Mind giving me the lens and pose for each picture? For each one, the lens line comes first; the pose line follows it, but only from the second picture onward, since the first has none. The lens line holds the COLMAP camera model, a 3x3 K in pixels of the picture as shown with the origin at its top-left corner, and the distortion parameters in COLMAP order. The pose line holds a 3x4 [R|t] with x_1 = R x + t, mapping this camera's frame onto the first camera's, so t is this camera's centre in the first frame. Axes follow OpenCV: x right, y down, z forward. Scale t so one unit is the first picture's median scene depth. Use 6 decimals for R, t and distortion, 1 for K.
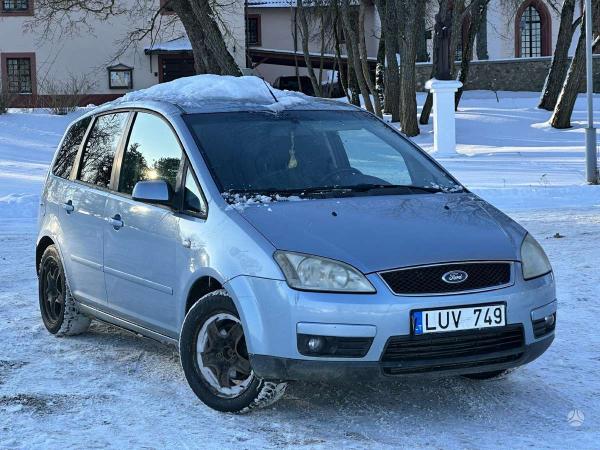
lens RADIAL K [[1347.5, 0, 300.0], [0, 1347.5, 225.0], [0, 0, 1]] dist [0.244973, 0.700122]
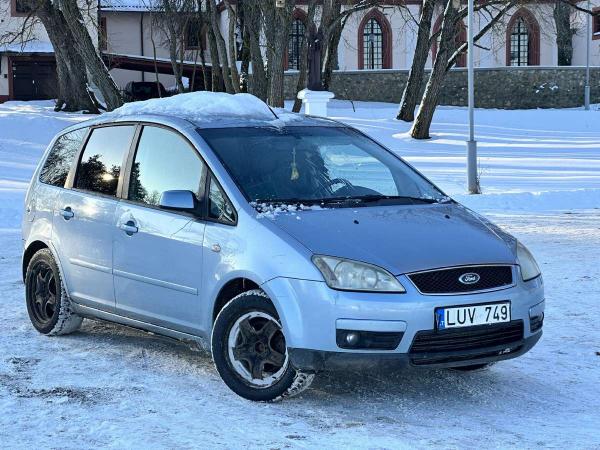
lens RADIAL K [[1347.5, 0, 300.0], [0, 1347.5, 225.0], [0, 0, 1]] dist [0.244973, 0.700122]
pose [[0.991747, 0.004586, 0.128132, -0.160502], [-0.004121, 0.999984, -0.003897, -0.001124], [-0.128148, 0.003337, 0.991749, -0.097053]]
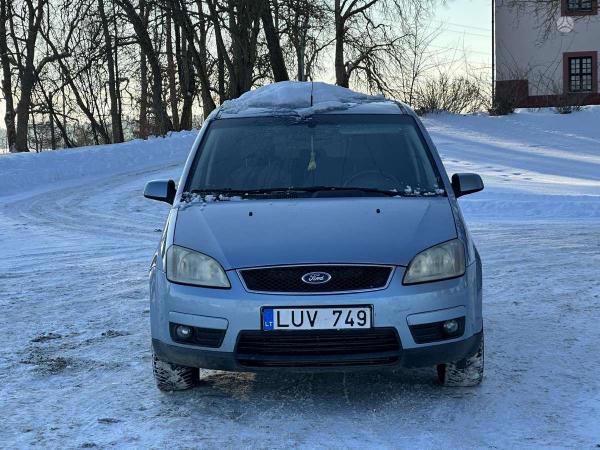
lens RADIAL K [[1382.0, 0, 300.0], [0, 1382.0, 225.0], [0, 0, 1]] dist [-0.304294, 7.016086]
pose [[0.876741, 0.032066, -0.479893, 0.569979], [-0.031492, 0.999461, 0.009250, -0.010459], [0.479931, 0.007003, 0.877278, 0.066819]]
